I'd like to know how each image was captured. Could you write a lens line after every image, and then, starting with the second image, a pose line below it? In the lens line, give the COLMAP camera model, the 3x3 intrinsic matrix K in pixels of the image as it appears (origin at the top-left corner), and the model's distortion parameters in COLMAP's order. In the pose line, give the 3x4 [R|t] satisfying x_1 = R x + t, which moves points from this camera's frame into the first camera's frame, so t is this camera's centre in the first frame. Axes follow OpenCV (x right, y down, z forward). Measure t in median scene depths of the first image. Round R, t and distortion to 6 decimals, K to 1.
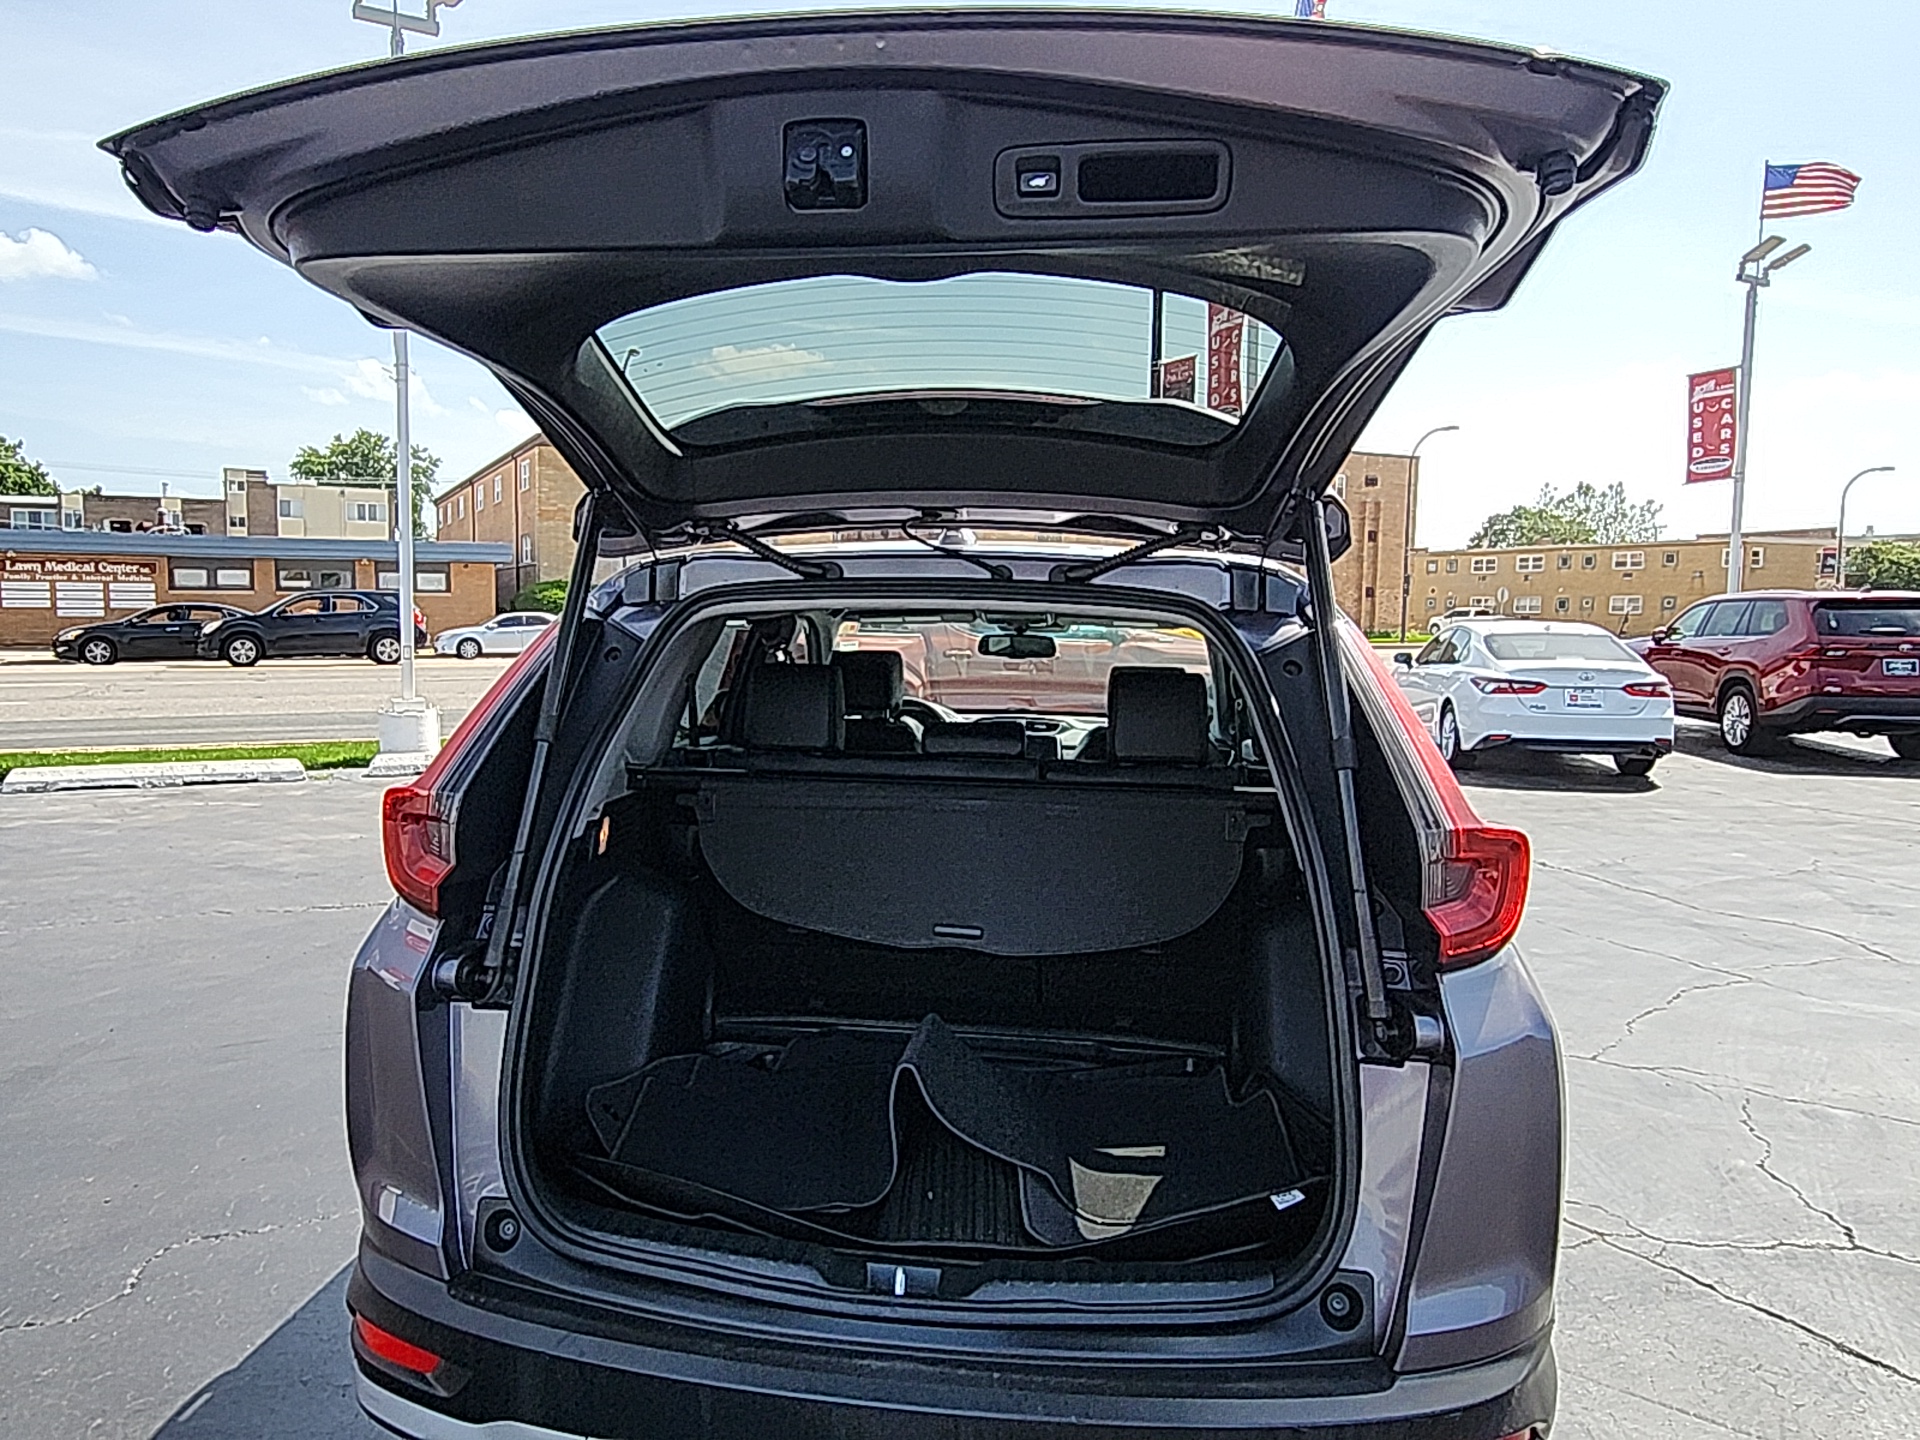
lens RADIAL K [[1268.7, 0, 889.0], [0, 1268.7, 710.9], [0, 0, 1]] dist [0.005914, -0.006505]
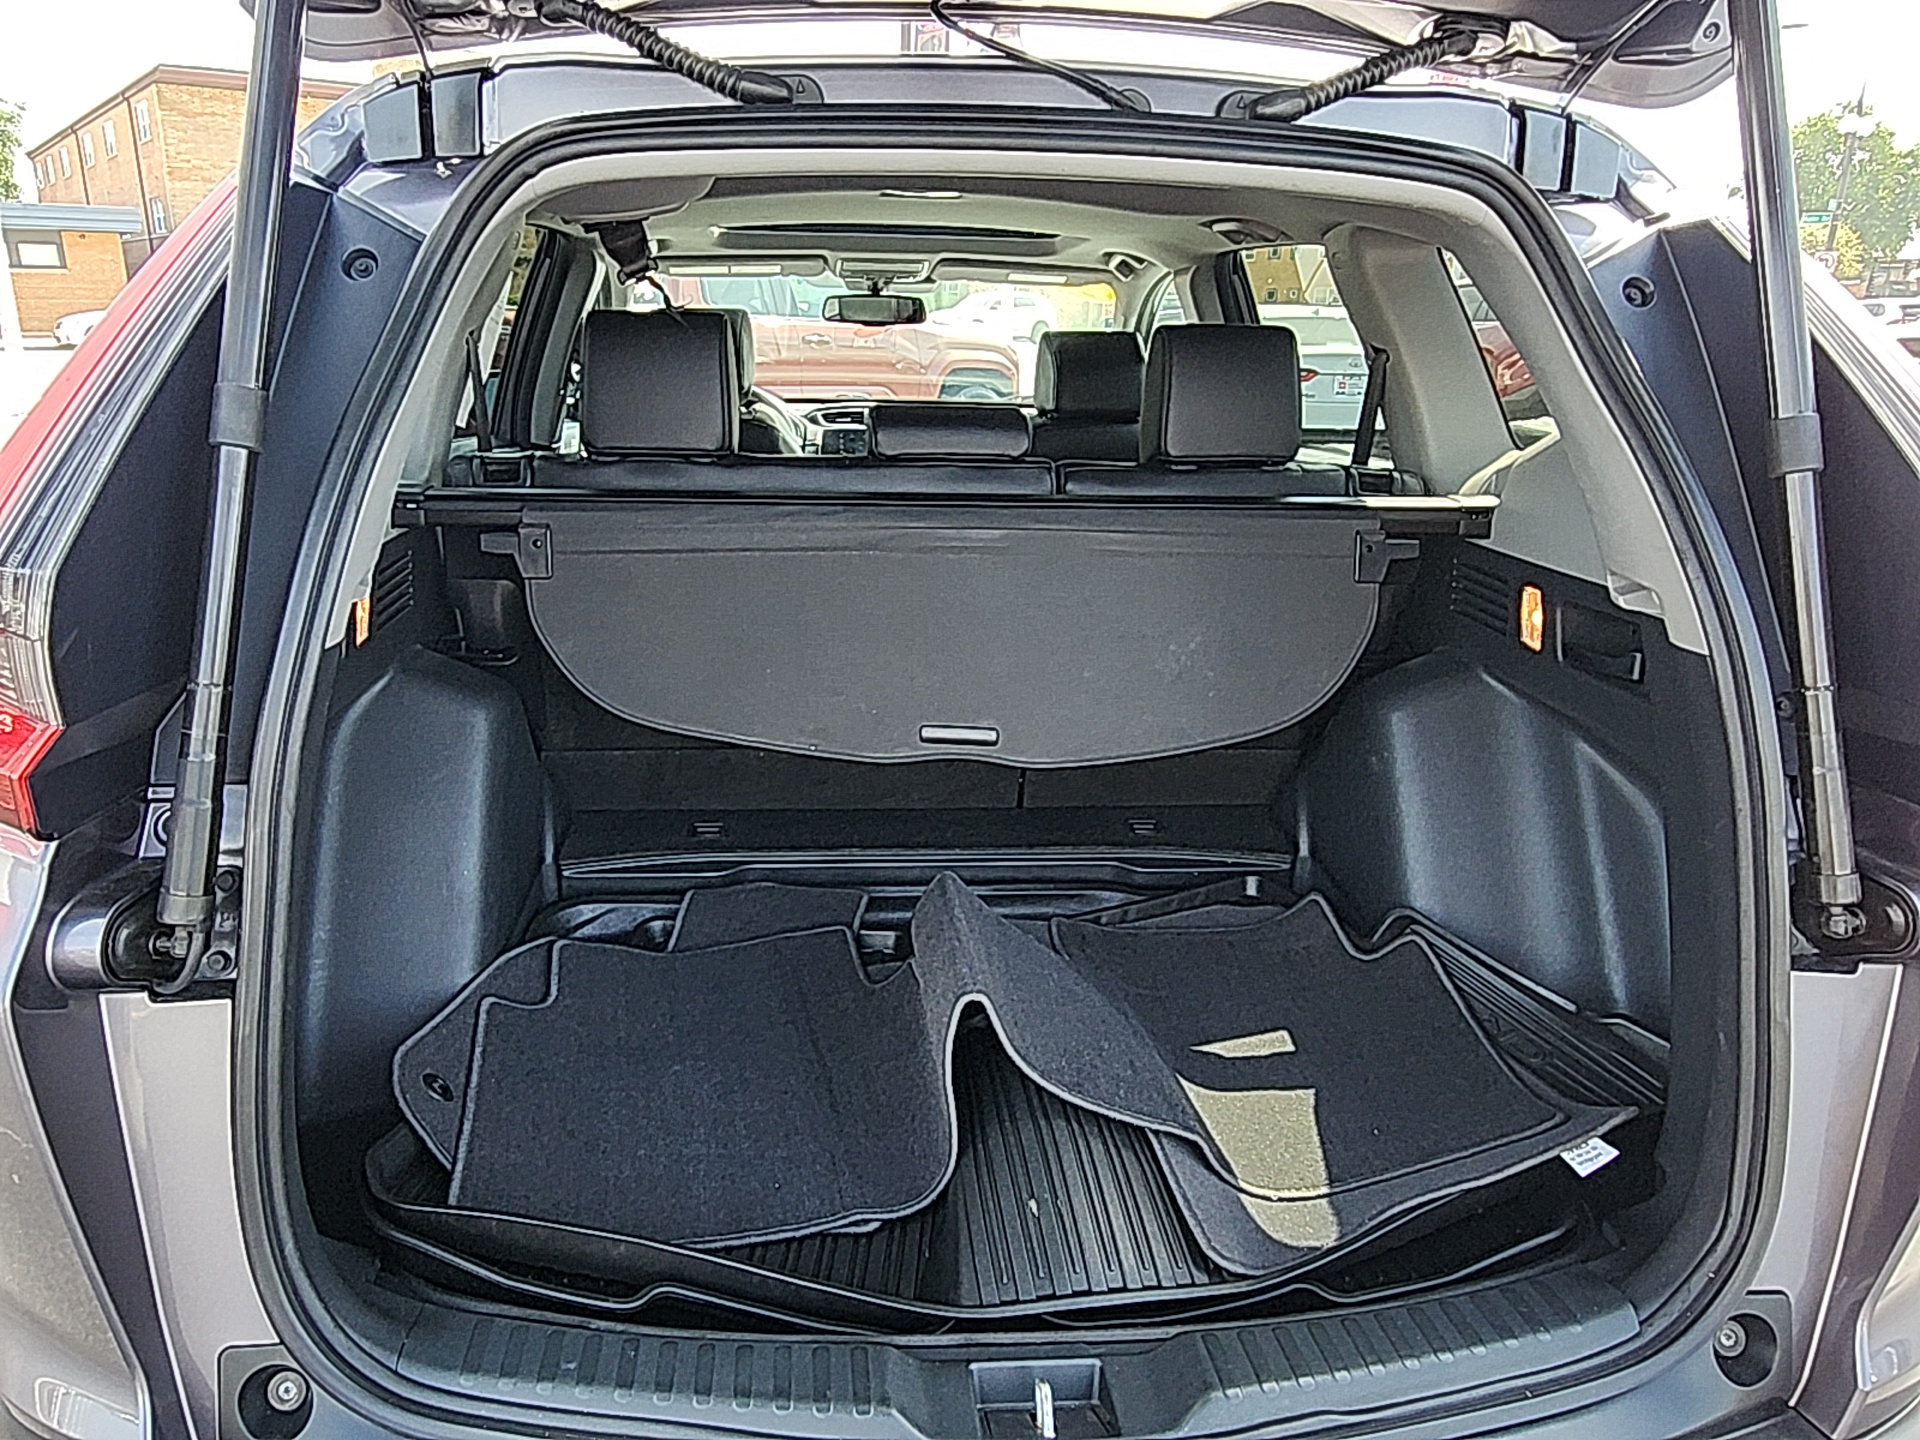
lens RADIAL K [[1268.7, 0, 889.0], [0, 1268.7, 710.9], [0, 0, 1]] dist [0.005914, -0.006505]
pose [[0.976587, -0.059646, 0.206687, -0.132953], [0.010040, 0.972384, 0.233170, 0.011846], [-0.214886, -0.225636, 0.950217, 0.458305]]
